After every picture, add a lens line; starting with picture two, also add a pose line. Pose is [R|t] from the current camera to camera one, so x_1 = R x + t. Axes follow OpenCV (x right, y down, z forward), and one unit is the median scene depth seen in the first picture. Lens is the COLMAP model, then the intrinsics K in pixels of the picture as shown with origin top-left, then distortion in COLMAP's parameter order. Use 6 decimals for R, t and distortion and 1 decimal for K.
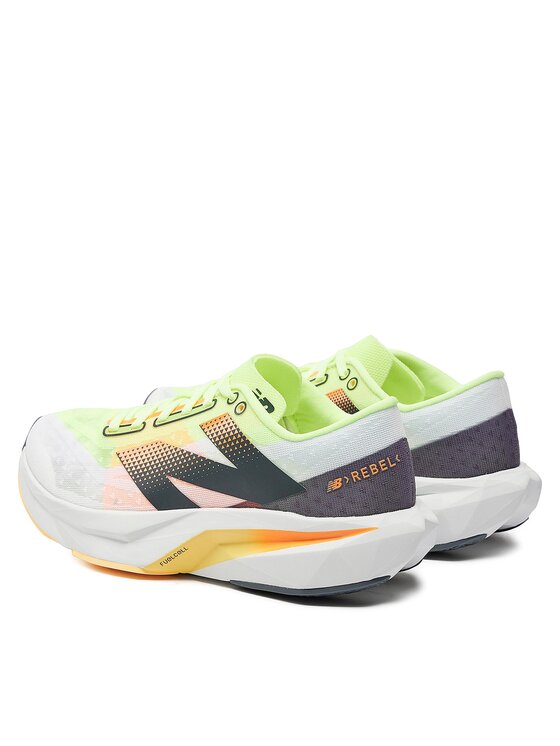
lens RADIAL K [[2195.9, 0, 279.7], [0, 2195.9, 372.6], [0, 0, 1]] dist [-0.149816, 0.000000]
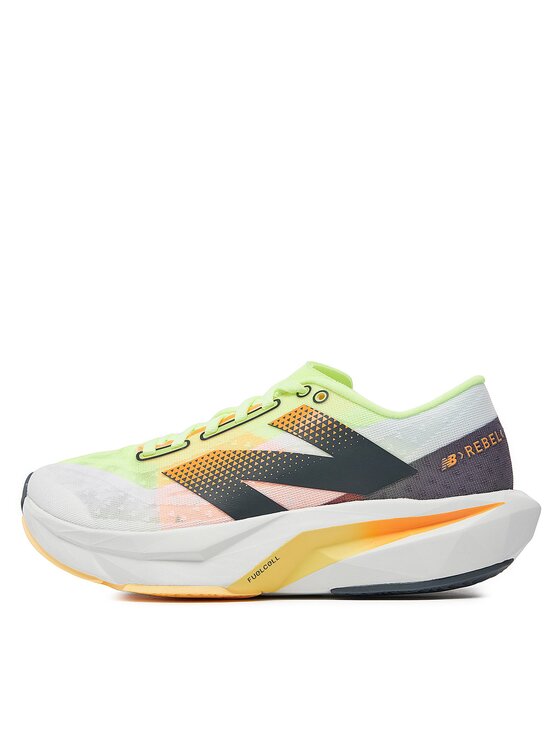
lens RADIAL K [[1219.5, 0, 281.1], [0, 1219.5, 374.1], [0, 0, 1]] dist [-0.143323, 0.000000]
pose [[0.937762, -0.015129, 0.346950, -0.206311], [0.103564, 0.965775, -0.237809, 0.124298], [-0.331478, 0.258940, 0.907233, 0.545157]]
